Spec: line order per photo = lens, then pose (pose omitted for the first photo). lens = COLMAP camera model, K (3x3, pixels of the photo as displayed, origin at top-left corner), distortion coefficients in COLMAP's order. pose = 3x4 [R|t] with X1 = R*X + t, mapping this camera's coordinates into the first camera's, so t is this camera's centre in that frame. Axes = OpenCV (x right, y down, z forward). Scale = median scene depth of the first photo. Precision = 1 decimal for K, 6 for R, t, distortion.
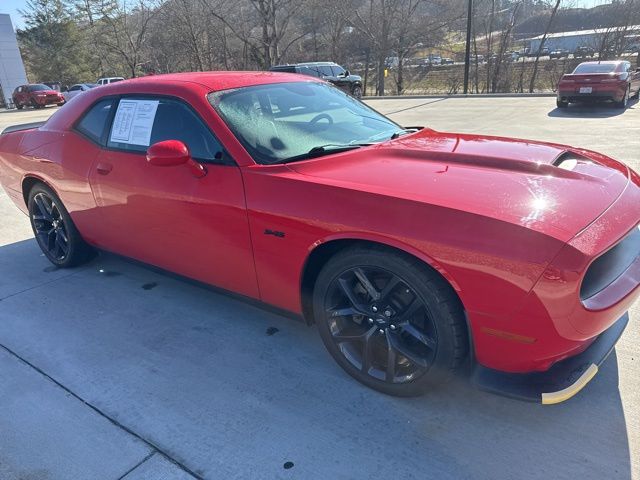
lens RADIAL K [[453.5, 0, 322.6], [0, 453.5, 235.4], [0, 0, 1]] dist [0.020122, -0.024063]
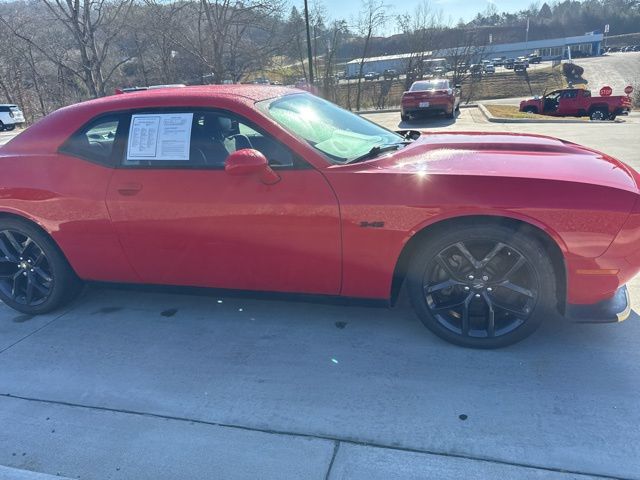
lens RADIAL K [[453.5, 0, 321.9], [0, 453.5, 238.0], [0, 0, 1]] dist [0.020122, -0.024063]
pose [[0.937499, -0.123596, 0.325298, -0.087473], [0.136775, 0.990441, -0.017869, 0.004435], [-0.319980, 0.061245, 0.945443, 0.002036]]
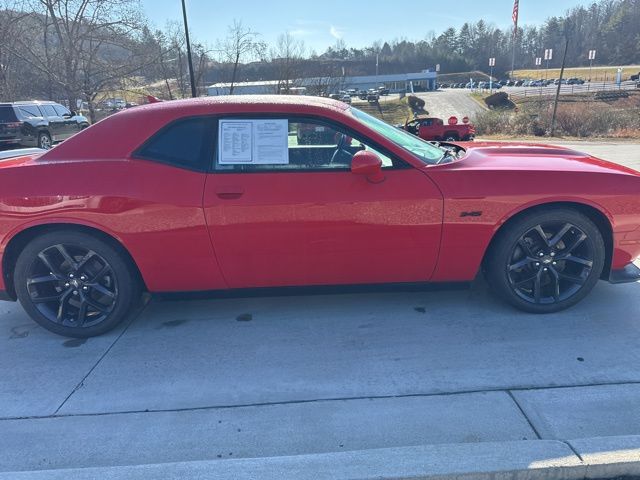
lens RADIAL K [[453.5, 0, 322.7], [0, 453.5, 241.3], [0, 0, 1]] dist [0.020122, -0.024063]
pose [[0.796104, -0.155145, 0.584934, -0.181703], [0.200078, 0.979701, -0.012457, 0.000107], [-0.571128, 0.126949, 0.810985, 0.031825]]
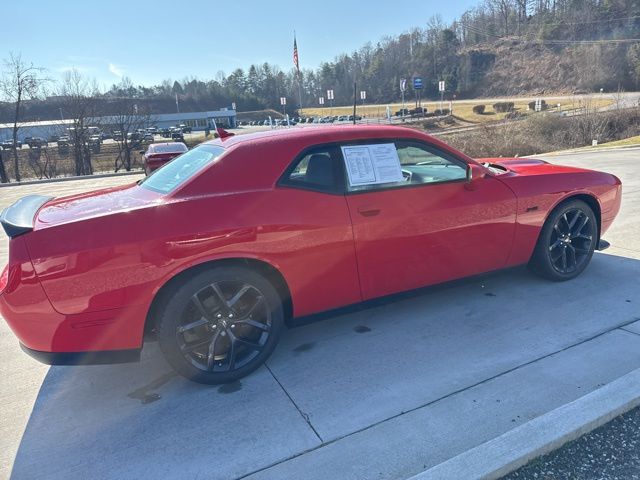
lens RADIAL K [[453.5, 0, 322.2], [0, 453.5, 241.3], [0, 0, 1]] dist [0.020122, -0.024063]
pose [[0.476735, -0.191371, 0.857963, -0.289688], [0.334330, 0.942141, 0.024374, -0.029121], [-0.812987, 0.275223, 0.513133, 0.121191]]
